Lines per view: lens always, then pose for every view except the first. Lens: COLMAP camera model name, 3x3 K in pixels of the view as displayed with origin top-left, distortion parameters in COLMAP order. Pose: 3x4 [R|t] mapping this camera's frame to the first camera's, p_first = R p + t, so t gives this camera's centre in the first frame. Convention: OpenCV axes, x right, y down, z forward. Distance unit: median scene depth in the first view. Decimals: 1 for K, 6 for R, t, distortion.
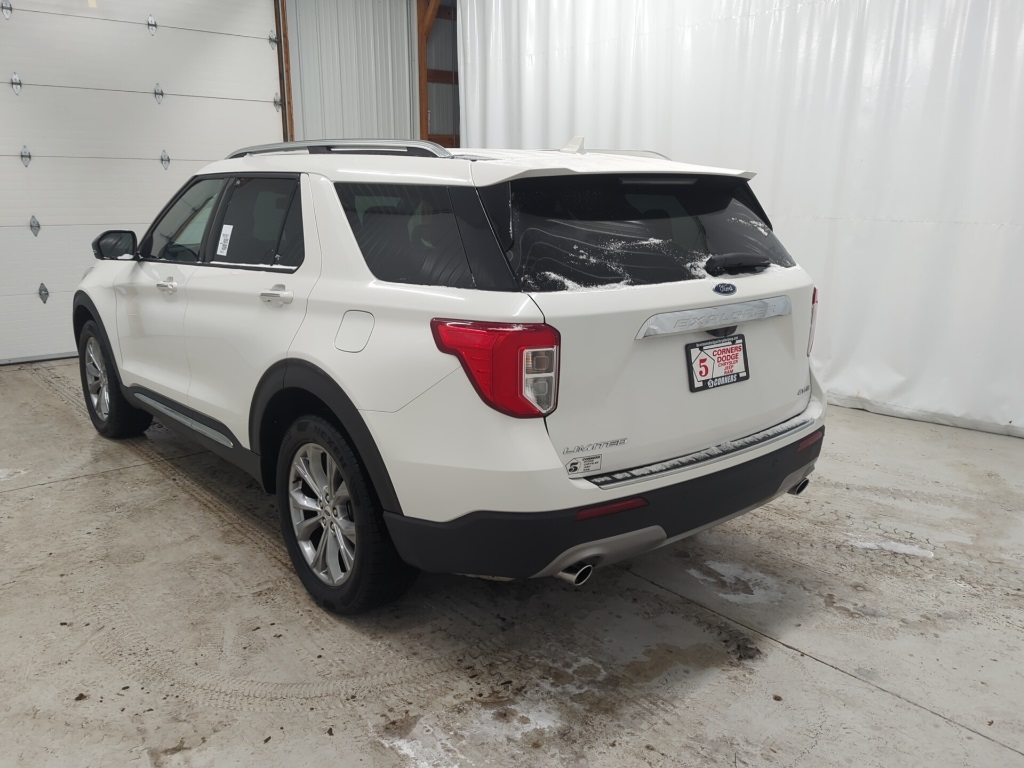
lens RADIAL K [[823.8, 0, 516.9], [0, 823.8, 383.5], [0, 0, 1]] dist [0.078929, -0.076505]
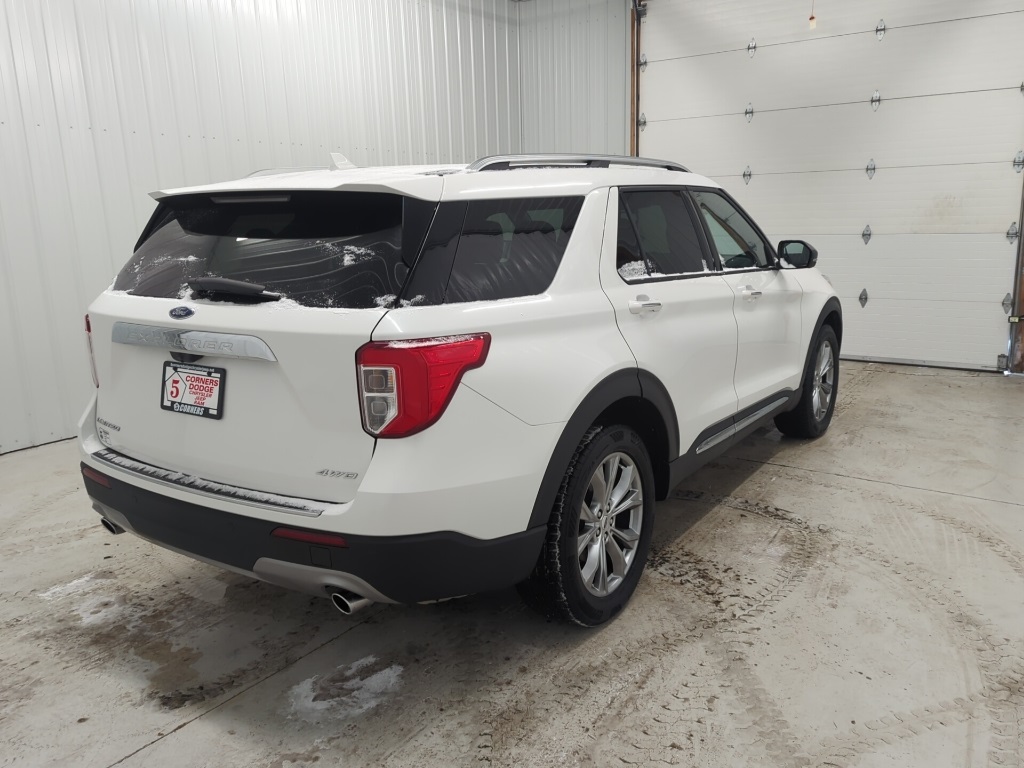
lens RADIAL K [[823.8, 0, 518.3], [0, 823.8, 383.2], [0, 0, 1]] dist [0.078929, -0.076505]
pose [[0.277840, 0.191398, -0.941367, 1.259312], [-0.197510, 0.970395, 0.139006, -0.241921], [0.940104, 0.147308, 0.307417, 1.070516]]
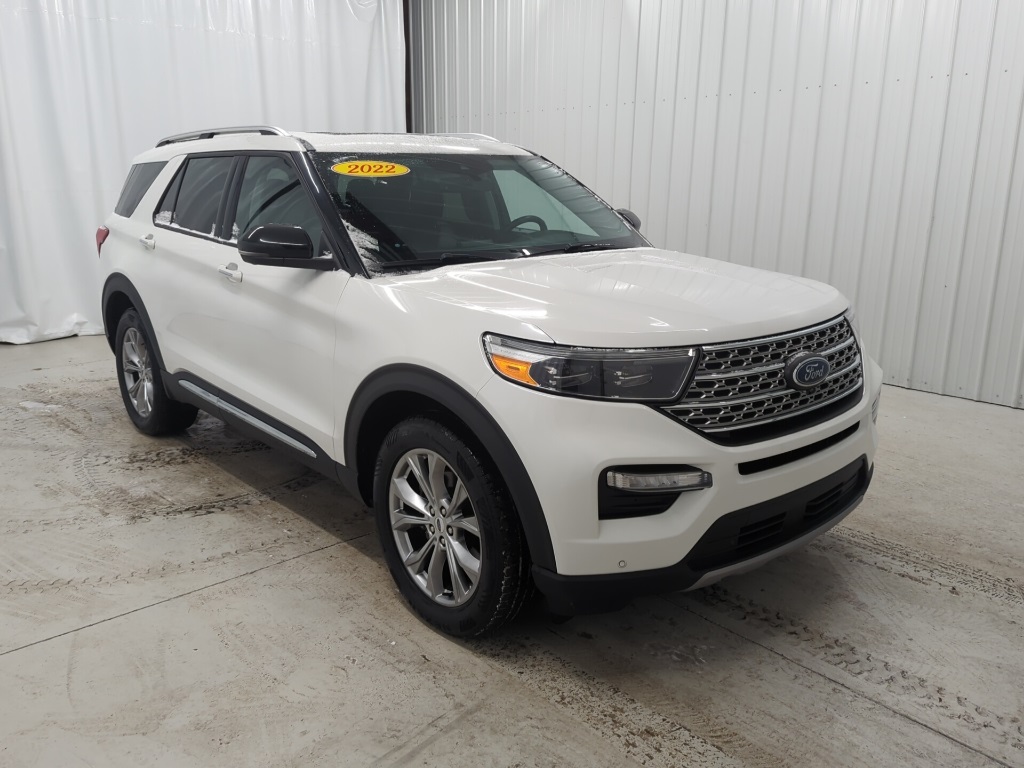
lens RADIAL K [[823.8, 0, 517.0], [0, 823.8, 379.0], [0, 0, 1]] dist [0.078929, -0.076505]
pose [[-0.999529, 0.007566, -0.029731, -0.500362], [-0.006924, 0.888466, 0.458891, -0.742982], [0.029887, 0.458881, -0.887995, 3.199572]]
